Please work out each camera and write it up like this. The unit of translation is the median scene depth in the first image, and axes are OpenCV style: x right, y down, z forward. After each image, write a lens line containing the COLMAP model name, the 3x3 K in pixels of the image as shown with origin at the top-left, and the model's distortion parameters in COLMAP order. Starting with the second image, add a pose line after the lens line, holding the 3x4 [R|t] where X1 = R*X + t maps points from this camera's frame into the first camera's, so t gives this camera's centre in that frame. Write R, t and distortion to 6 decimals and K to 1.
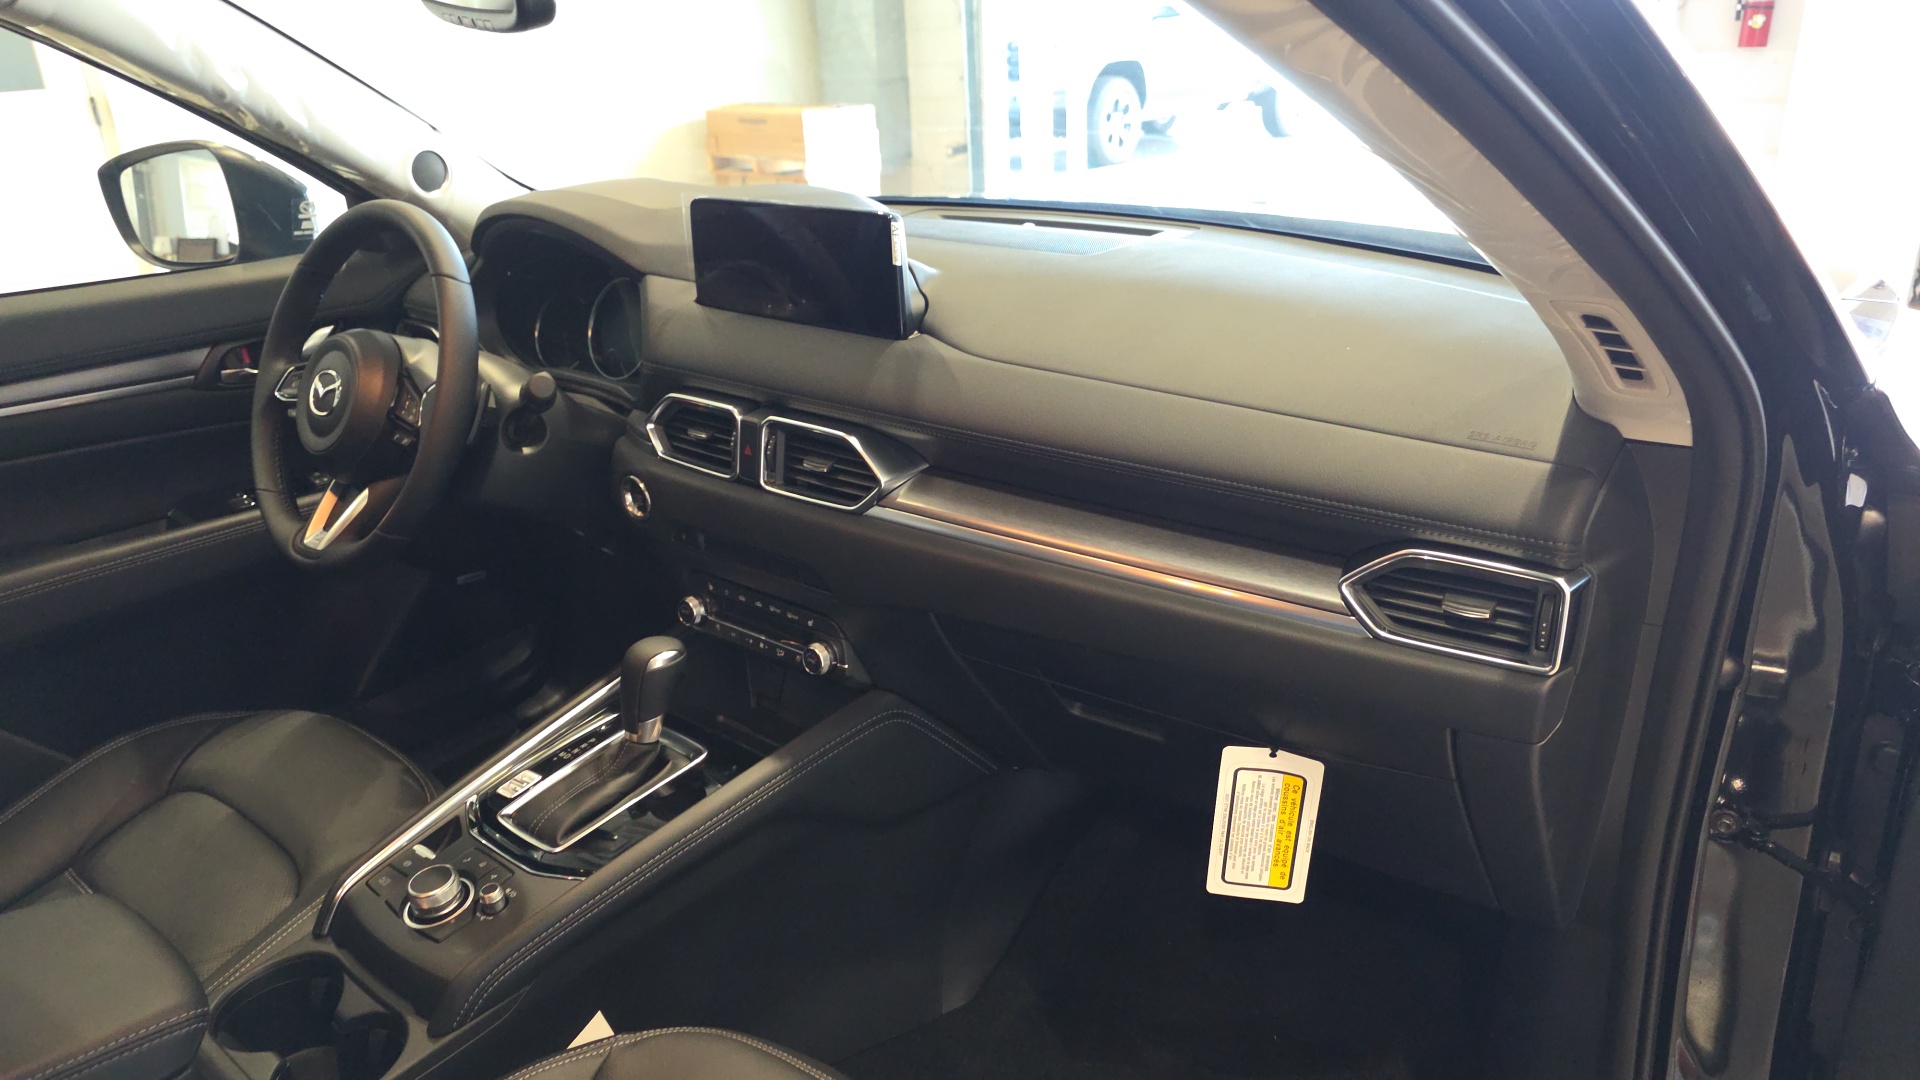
lens RADIAL K [[1298.1, 0, 930.3], [0, 1298.1, 522.4], [0, 0, 1]] dist [0.046387, -0.044068]
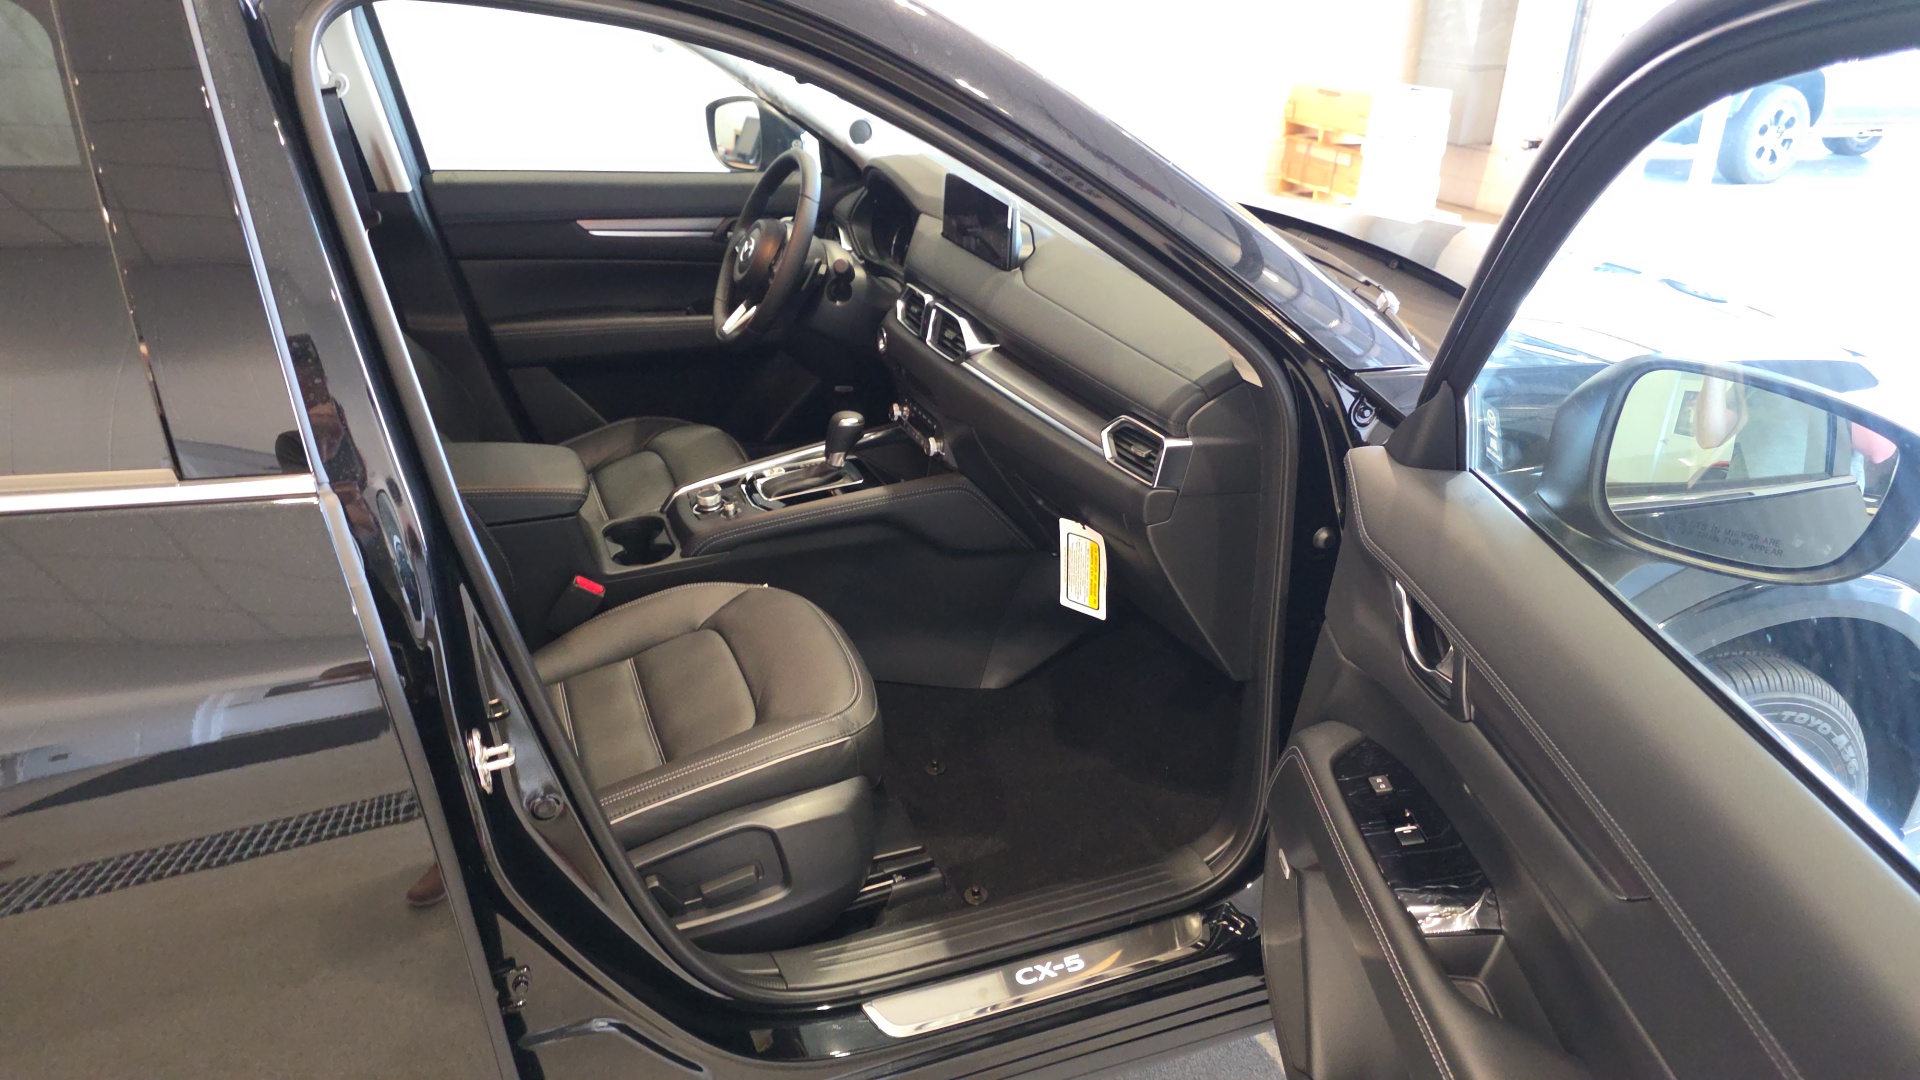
lens RADIAL K [[1298.1, 0, 960.2], [0, 1298.1, 544.4], [0, 0, 1]] dist [0.046387, -0.044068]
pose [[0.881918, 0.254563, -0.396760, 0.639279], [-0.232226, 0.967056, 0.104277, 0.039971], [0.410234, 0.000174, 0.911980, -0.550665]]
